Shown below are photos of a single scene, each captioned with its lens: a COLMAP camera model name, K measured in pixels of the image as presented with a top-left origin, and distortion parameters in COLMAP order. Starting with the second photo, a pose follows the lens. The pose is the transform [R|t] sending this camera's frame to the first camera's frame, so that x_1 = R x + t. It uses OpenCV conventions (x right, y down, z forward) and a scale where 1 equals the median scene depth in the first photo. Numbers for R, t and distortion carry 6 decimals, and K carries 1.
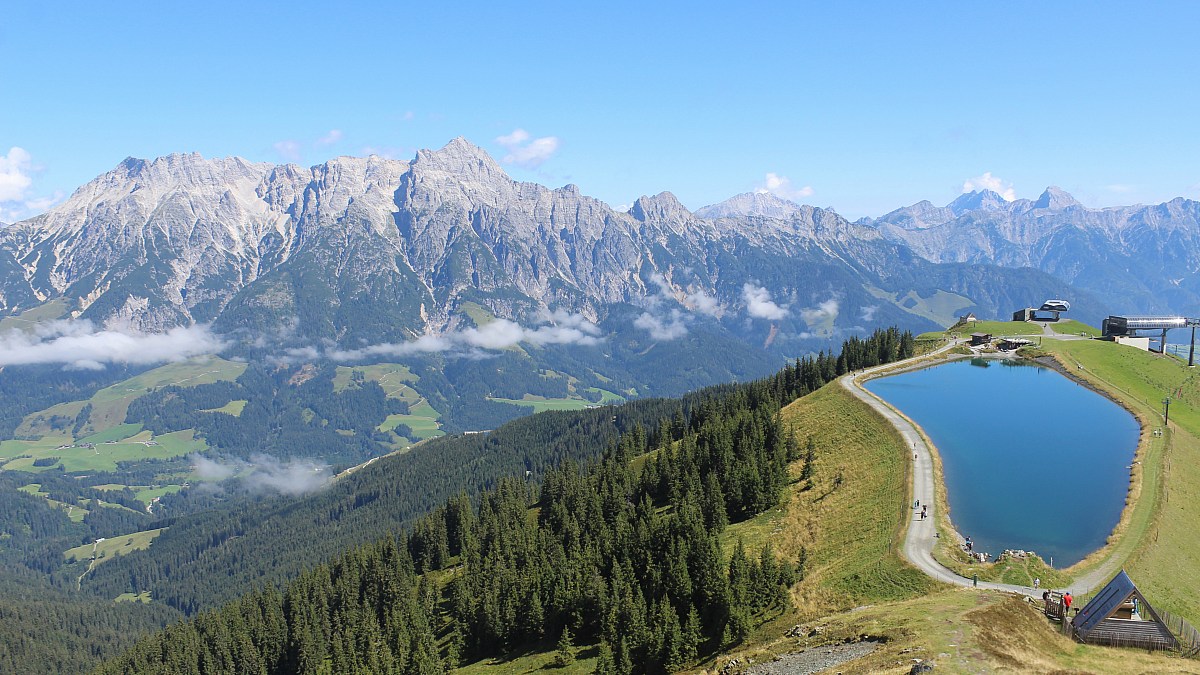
lens RADIAL K [[1274.5, 0, 602.4], [0, 1274.5, 333.3], [0, 0, 1]] dist [0.000469, -0.000993]
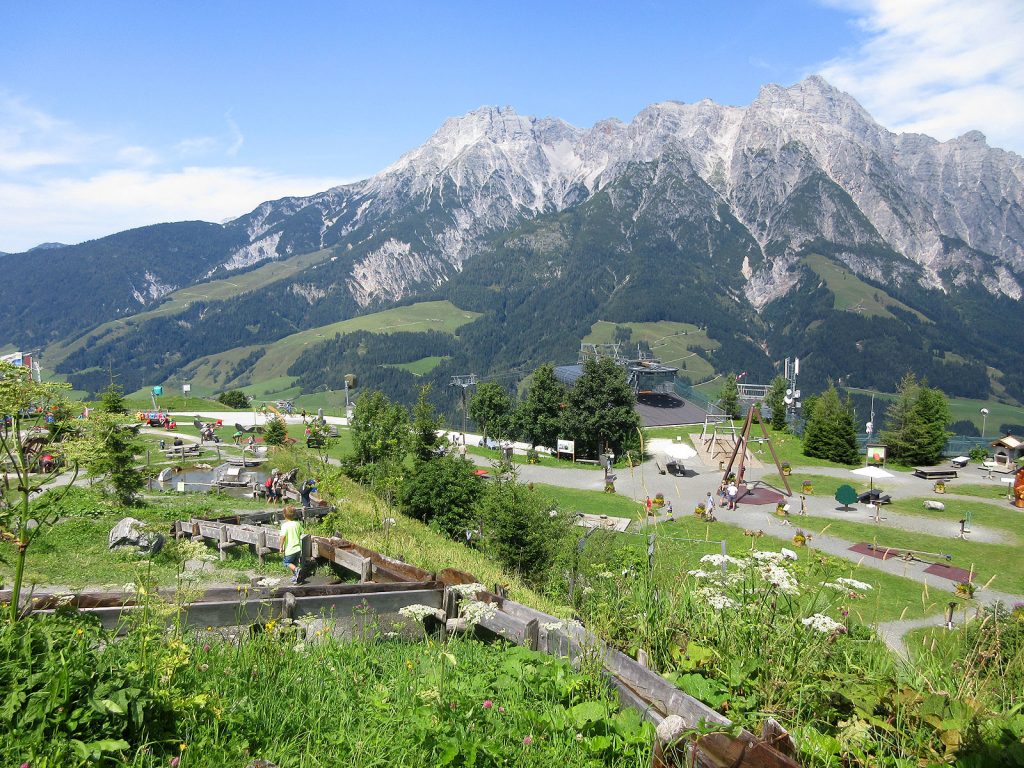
lens RADIAL K [[742.2, 0, 512.0], [0, 742.2, 384.0], [0, 0, 1]] dist [-0.051939, 0.046534]
pose [[0.873046, 0.070120, -0.482571, -0.051434], [-0.068915, 0.997417, 0.020252, 0.048942], [0.482744, 0.015575, 0.875623, 0.577633]]
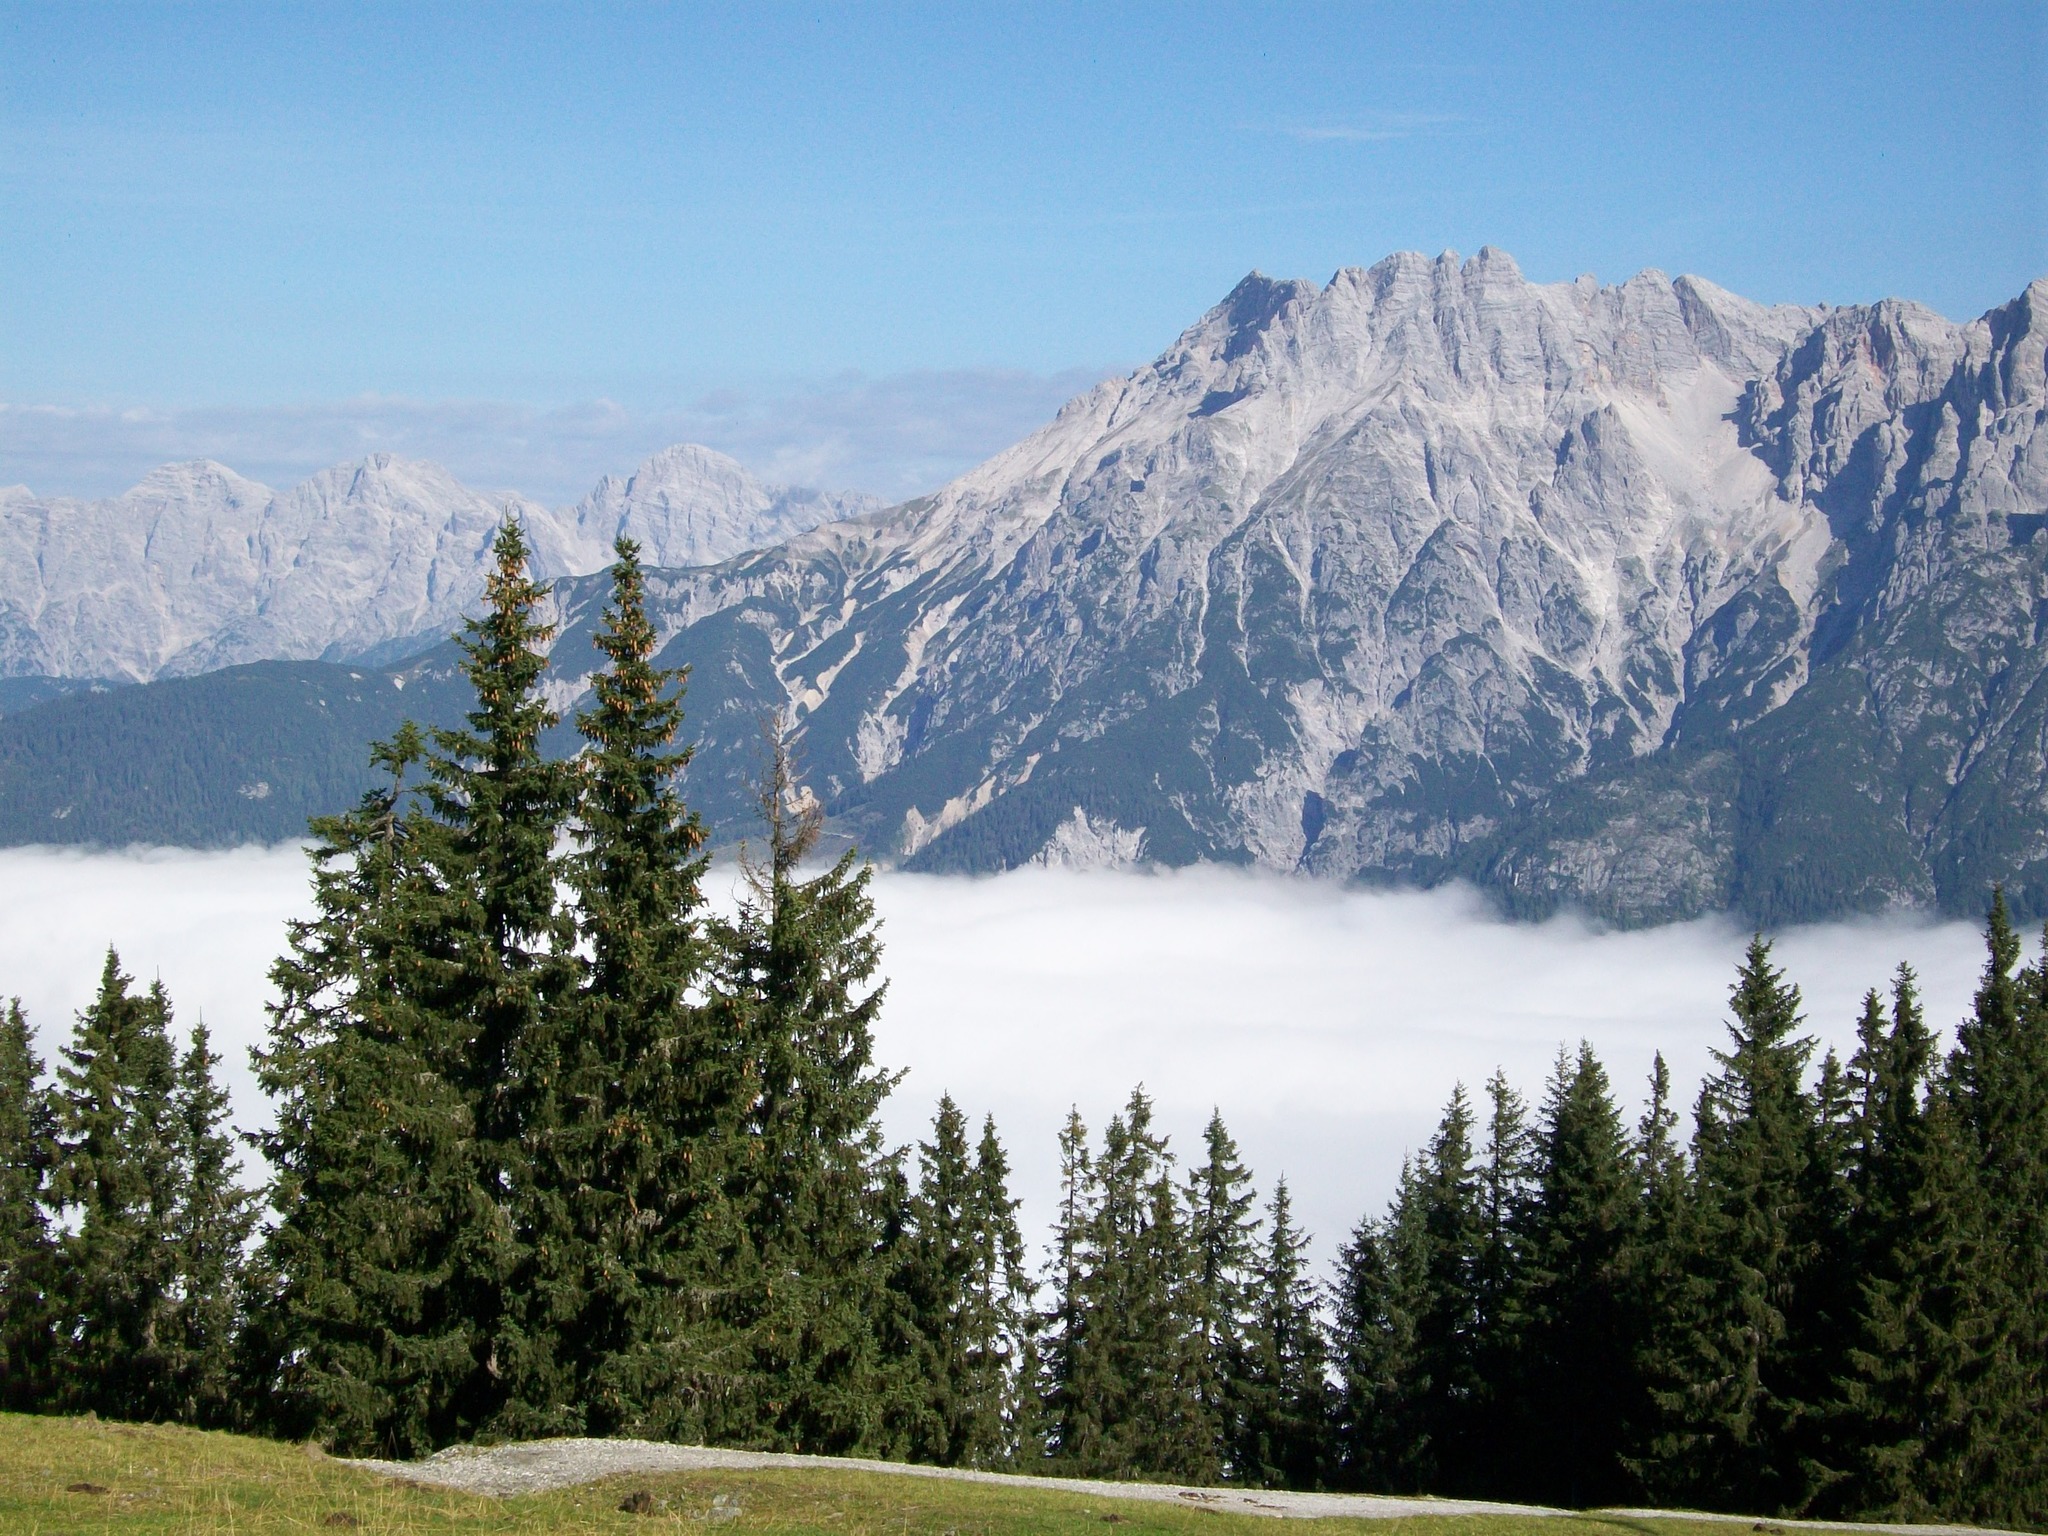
lens RADIAL K [[4311.8, 0, 1022.7], [0, 4311.8, 768.2], [0, 0, 1]] dist [0.042546, -0.005428]
pose [[0.829054, 0.045620, -0.557304, 0.066829], [-0.089836, 0.994586, -0.052226, 0.004611], [0.551905, 0.093364, 0.828664, 0.310063]]
